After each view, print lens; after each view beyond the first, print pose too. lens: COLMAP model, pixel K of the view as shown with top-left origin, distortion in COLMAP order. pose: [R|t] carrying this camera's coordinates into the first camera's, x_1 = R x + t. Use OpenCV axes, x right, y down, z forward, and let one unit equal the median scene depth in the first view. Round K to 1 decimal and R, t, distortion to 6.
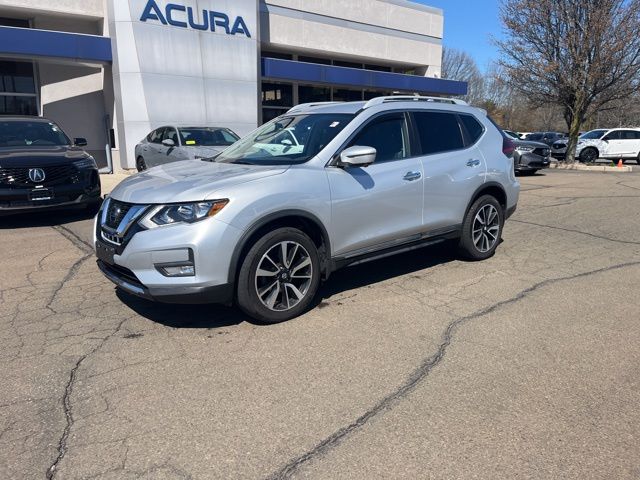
lens RADIAL K [[483.0, 0, 319.6], [0, 483.0, 236.2], [0, 0, 1]] dist [0.079618, -0.101143]
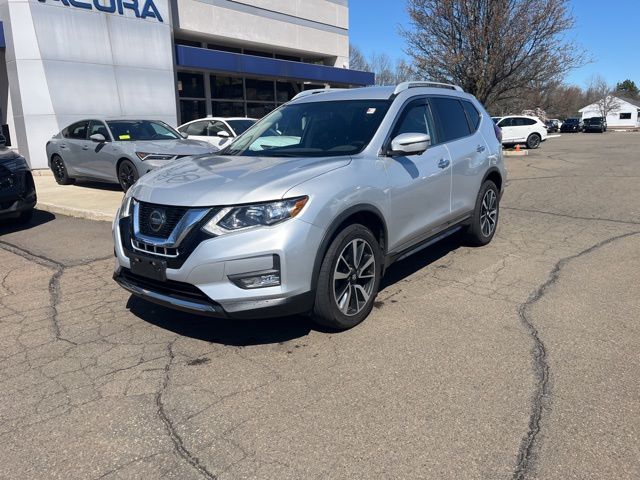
lens RADIAL K [[483.0, 0, 319.2], [0, 483.0, 238.1], [0, 0, 1]] dist [0.079618, -0.101143]
pose [[0.975888, -0.067400, 0.207604, -0.256779], [0.063373, 0.997651, 0.025998, -0.015513], [-0.208869, -0.012215, 0.977867, 0.094136]]
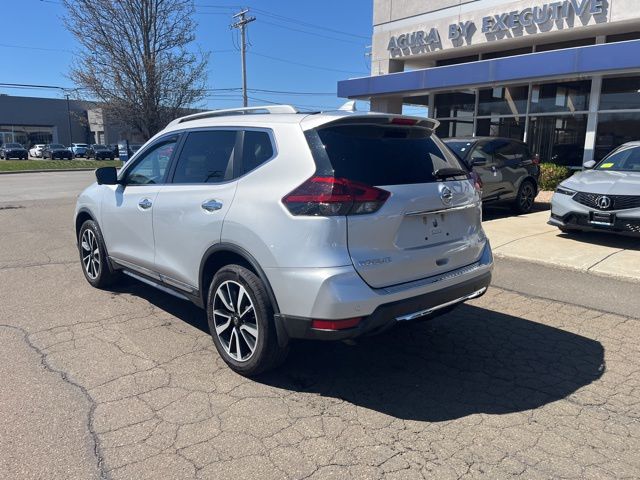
lens RADIAL K [[483.0, 0, 318.6], [0, 483.0, 240.3], [0, 0, 1]] dist [0.079618, -0.101143]
pose [[0.030306, 0.188760, -0.981555, 1.072009], [-0.209812, 0.961330, 0.178393, -0.280329], [0.977272, 0.200535, 0.068738, 1.228406]]
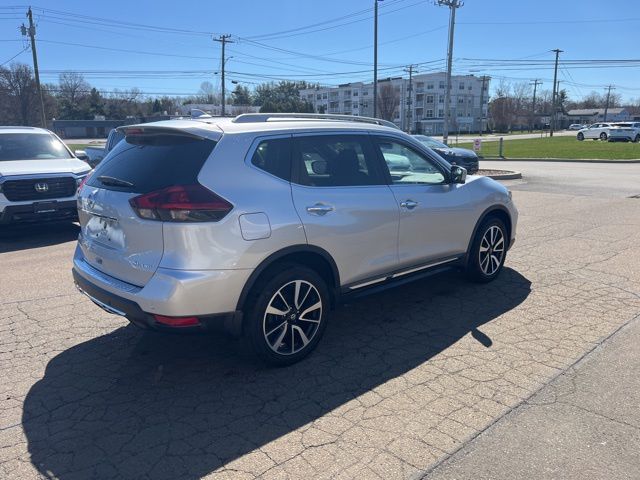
lens RADIAL K [[483.0, 0, 318.7], [0, 483.0, 241.5], [0, 0, 1]] dist [0.079618, -0.101143]
pose [[-0.999072, 0.028130, -0.032603, 0.126880], [0.012226, 0.911287, 0.411589, -0.492018], [0.041289, 0.410809, -0.910786, 2.113251]]
